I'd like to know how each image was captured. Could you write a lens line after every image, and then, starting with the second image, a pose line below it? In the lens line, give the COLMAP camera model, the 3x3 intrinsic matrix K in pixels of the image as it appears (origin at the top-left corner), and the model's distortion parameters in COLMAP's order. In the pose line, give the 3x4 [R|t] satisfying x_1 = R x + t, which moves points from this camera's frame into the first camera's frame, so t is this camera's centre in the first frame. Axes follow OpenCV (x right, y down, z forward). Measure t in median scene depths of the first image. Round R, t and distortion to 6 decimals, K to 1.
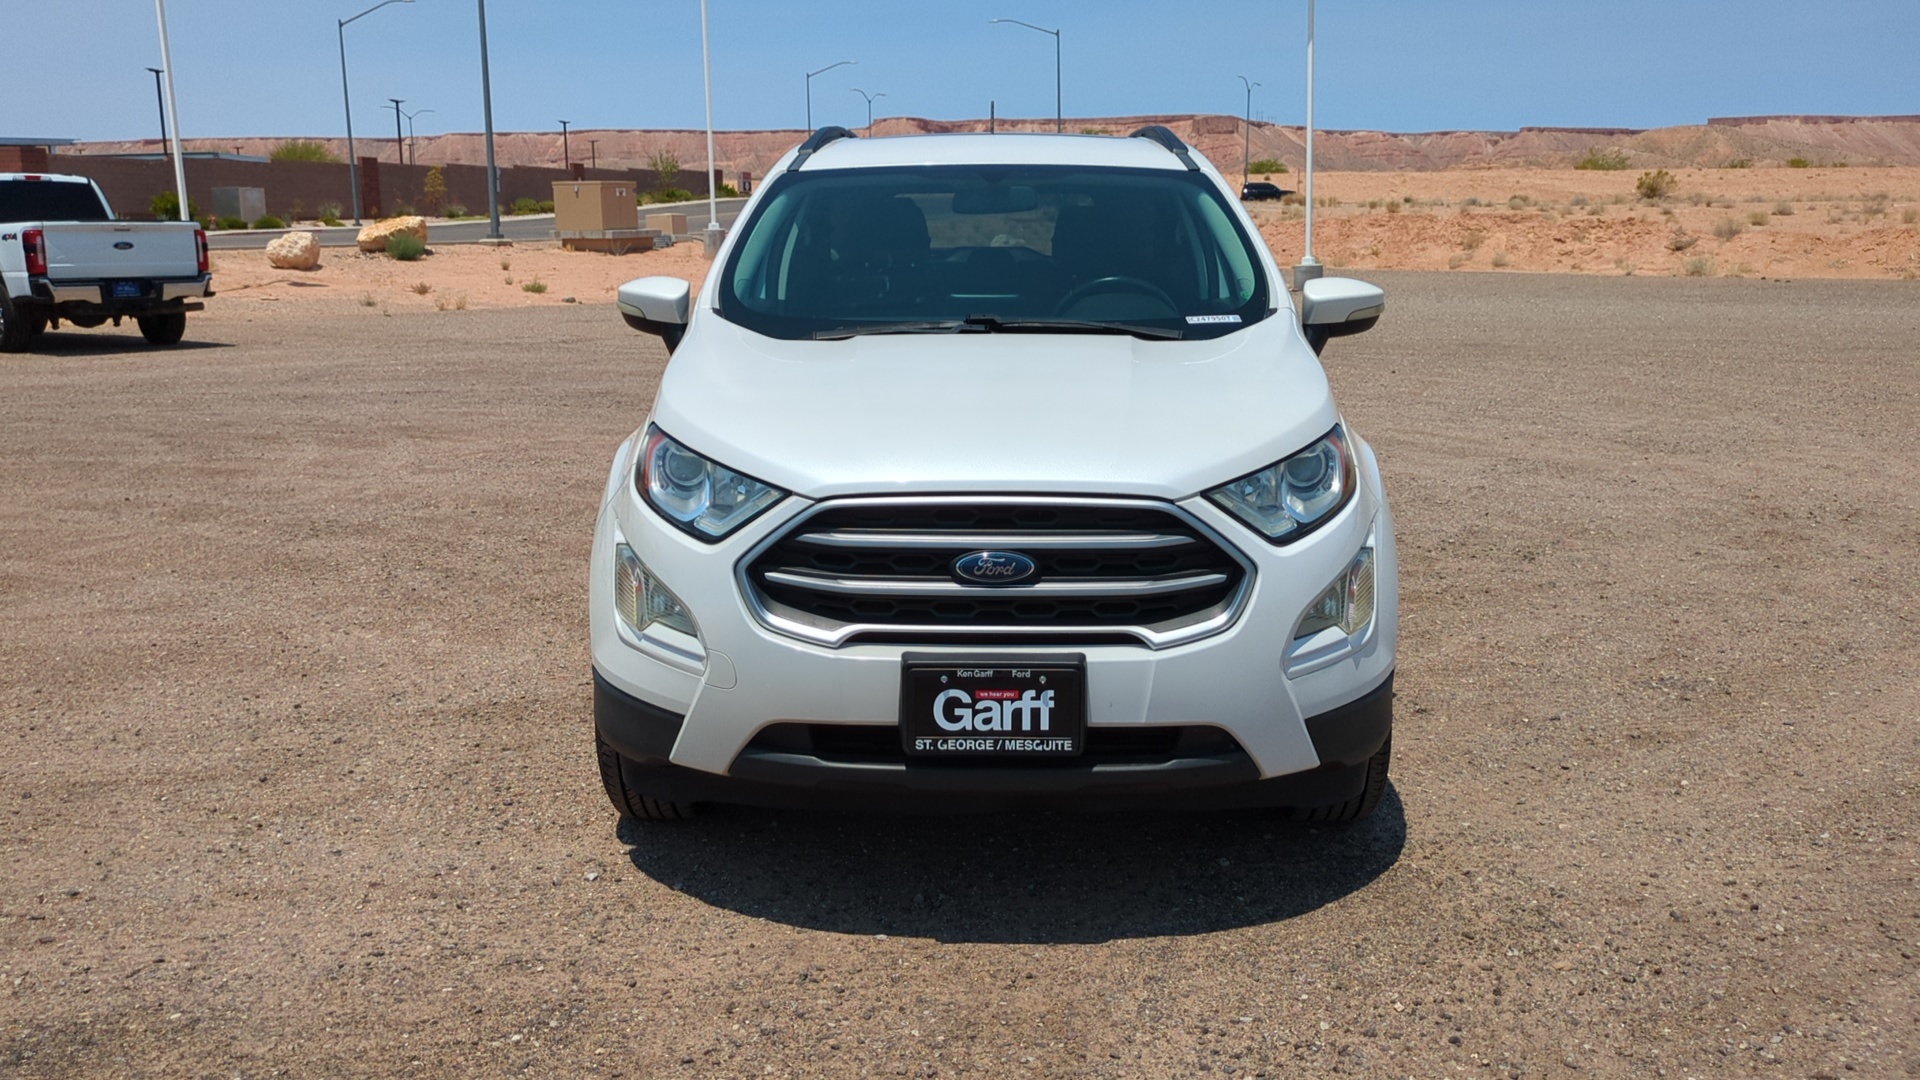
lens RADIAL K [[1642.4, 0, 970.7], [0, 1642.4, 546.5], [0, 0, 1]] dist [0.064375, -0.094079]
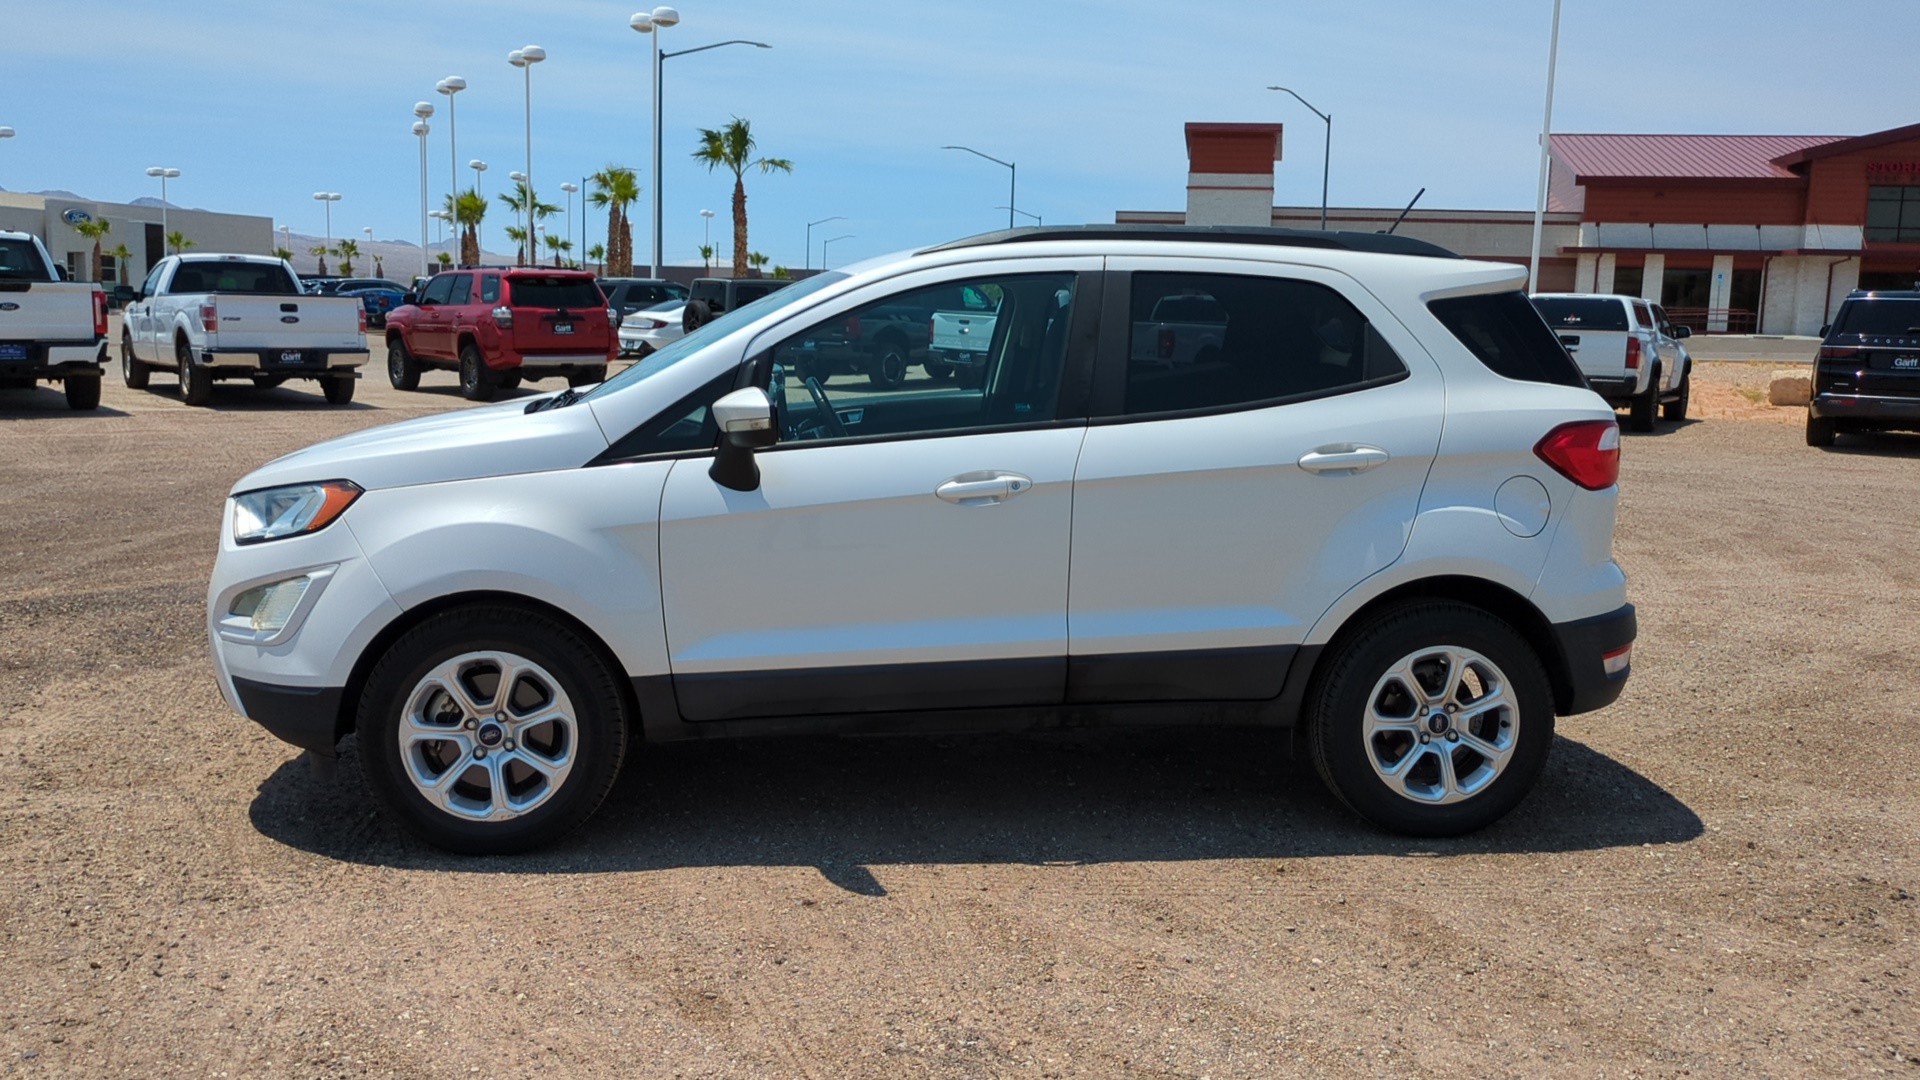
lens RADIAL K [[1642.4, 0, 969.3], [0, 1642.4, 550.5], [0, 0, 1]] dist [0.064375, -0.094079]
pose [[0.129109, 0.151917, -0.979924, 1.673417], [-0.210747, 0.969824, 0.122585, -0.303613], [0.968977, 0.190689, 0.157229, 1.406541]]
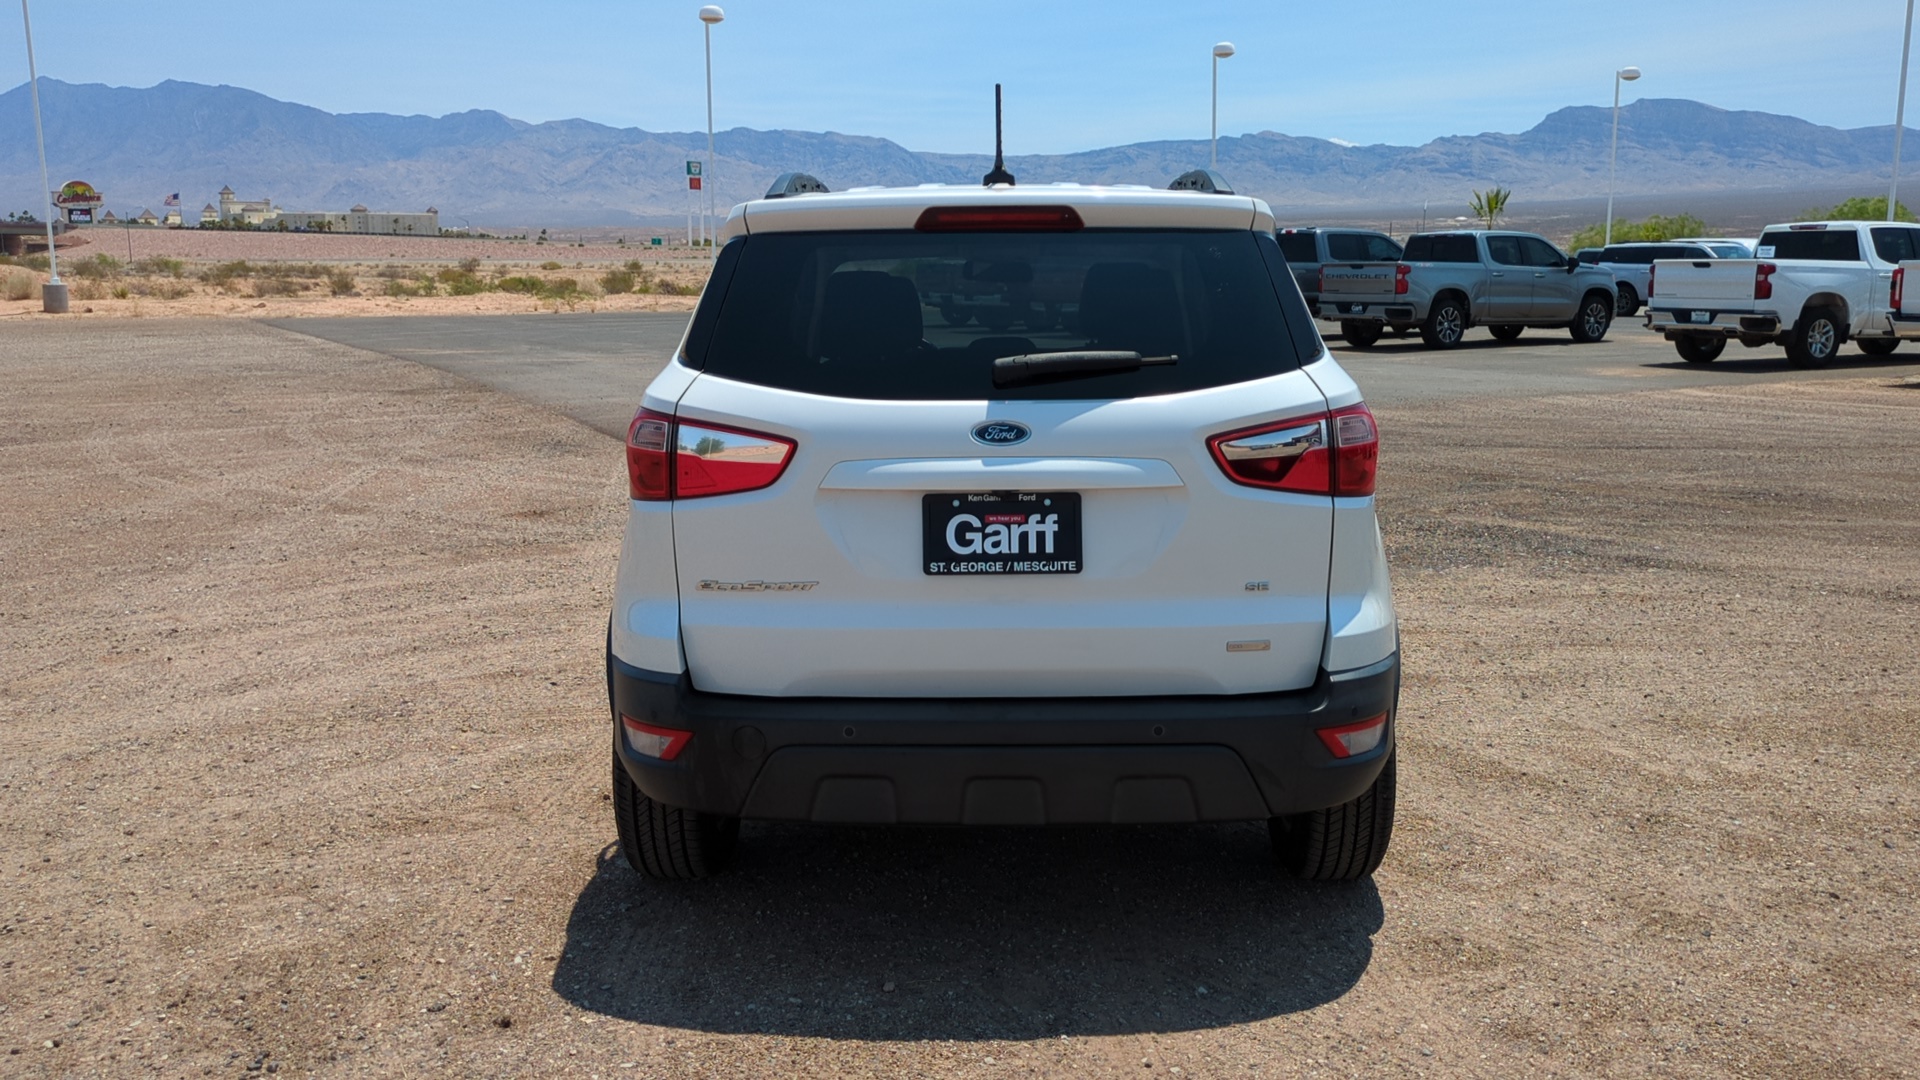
lens RADIAL K [[1649.6, 0, 972.9], [0, 1649.6, 546.2], [0, 0, 1]] dist [0.045731, -0.047593]
pose [[-0.999937, 0.007100, 0.008698, 0.036951], [0.009696, 0.936644, 0.350148, -0.654275], [-0.005661, 0.350211, -0.936654, 3.242001]]
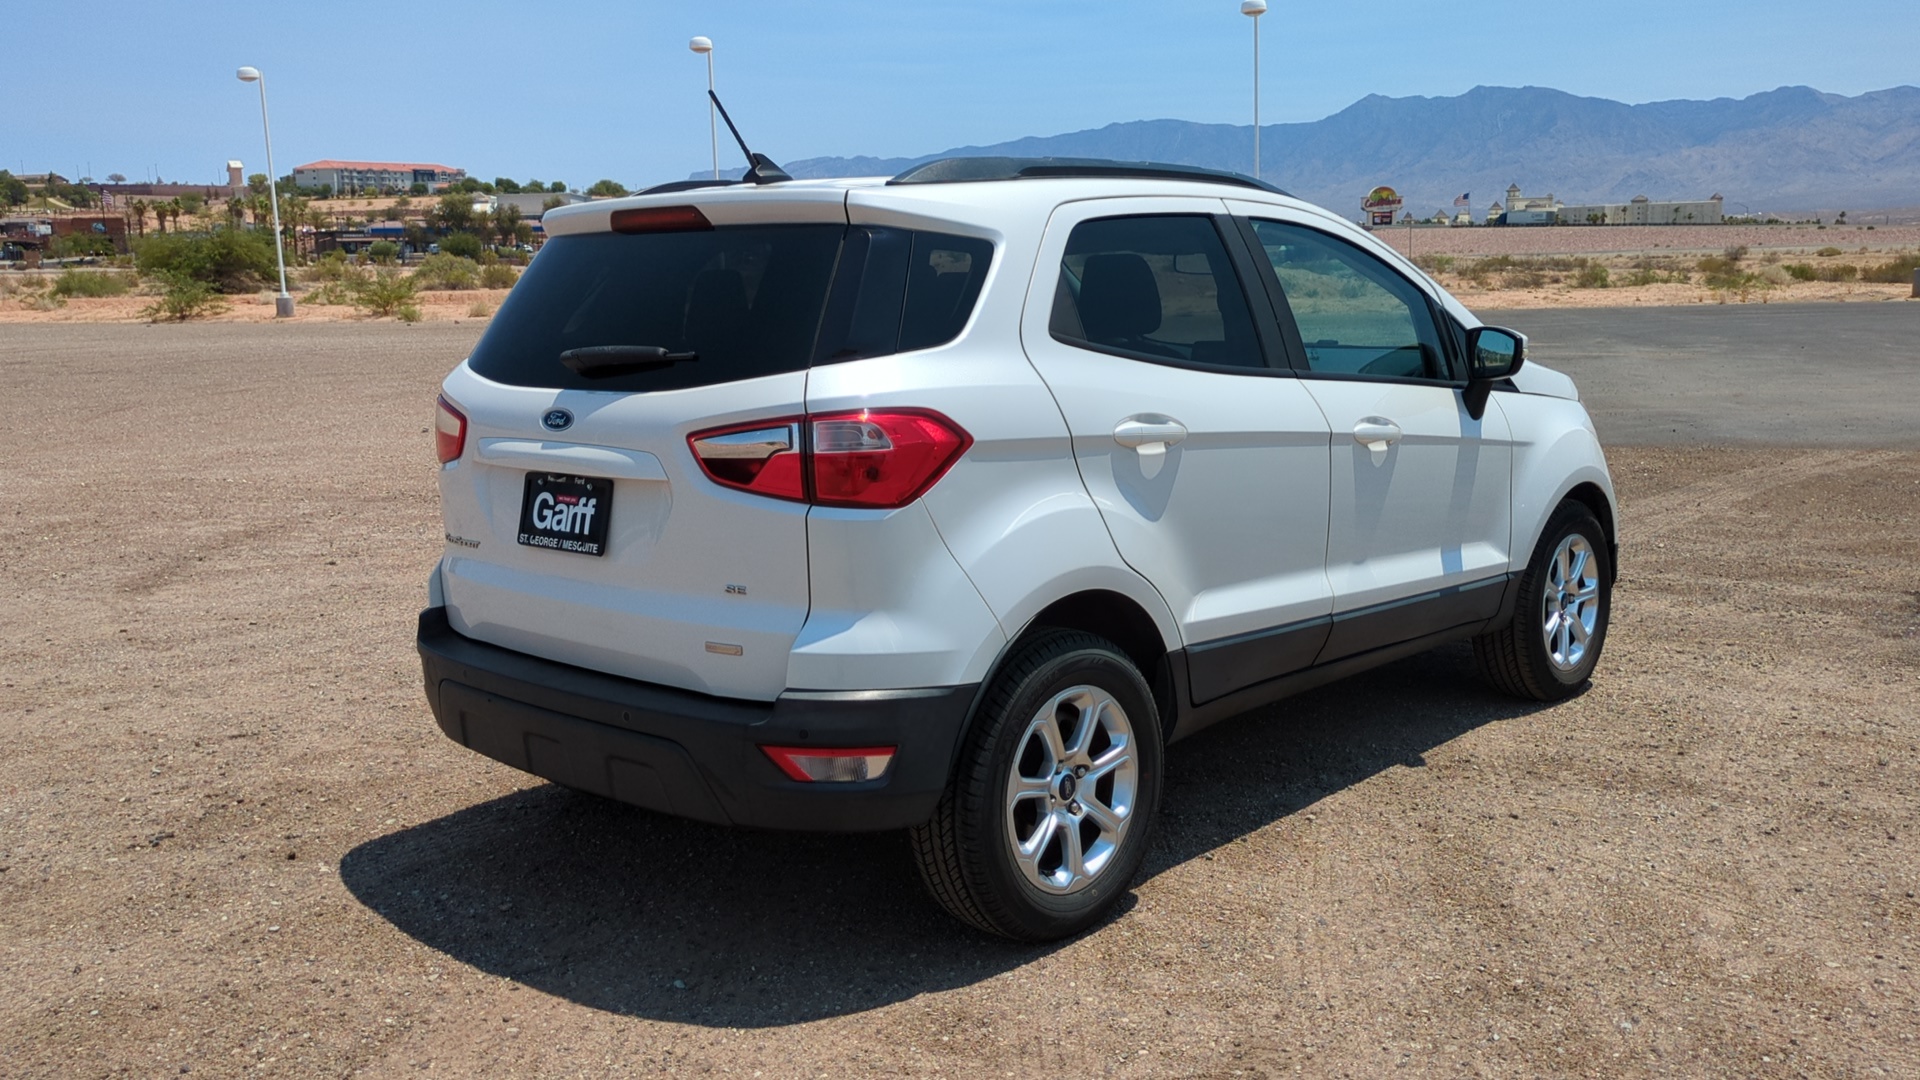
lens RADIAL K [[1649.6, 0, 954.7], [0, 1649.6, 534.1], [0, 0, 1]] dist [0.045731, -0.047593]
pose [[-0.742247, -0.083331, 0.664925, -0.935505], [0.151126, 0.945862, 0.287238, -0.565759], [-0.652864, 0.313689, -0.689470, 2.866642]]
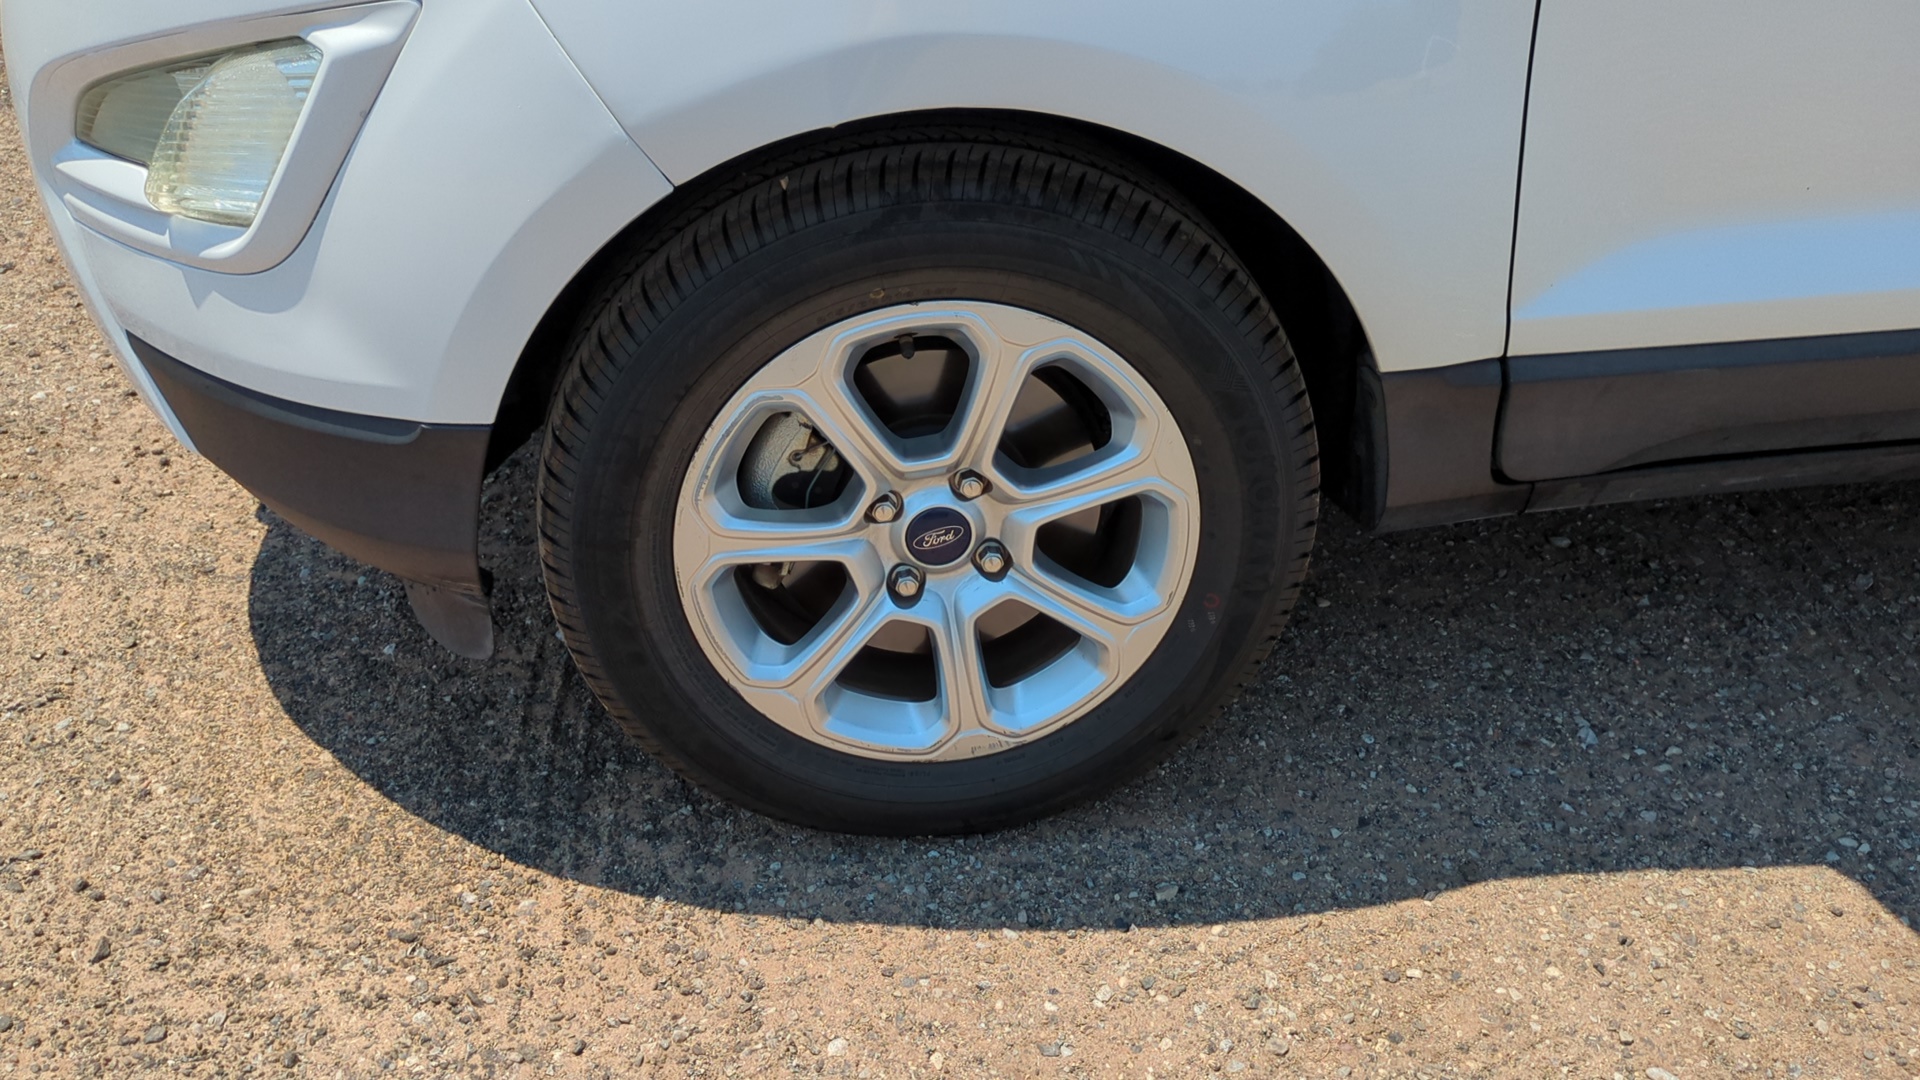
lens RADIAL K [[1642.4, 0, 969.4], [0, 1642.4, 543.1], [0, 0, 1]] dist [0.064375, -0.094079]
pose [[0.131875, 0.534997, -0.834498, 0.672576], [-0.208982, 0.837935, 0.504175, -0.130179], [0.968987, 0.107907, 0.222308, 1.171623]]
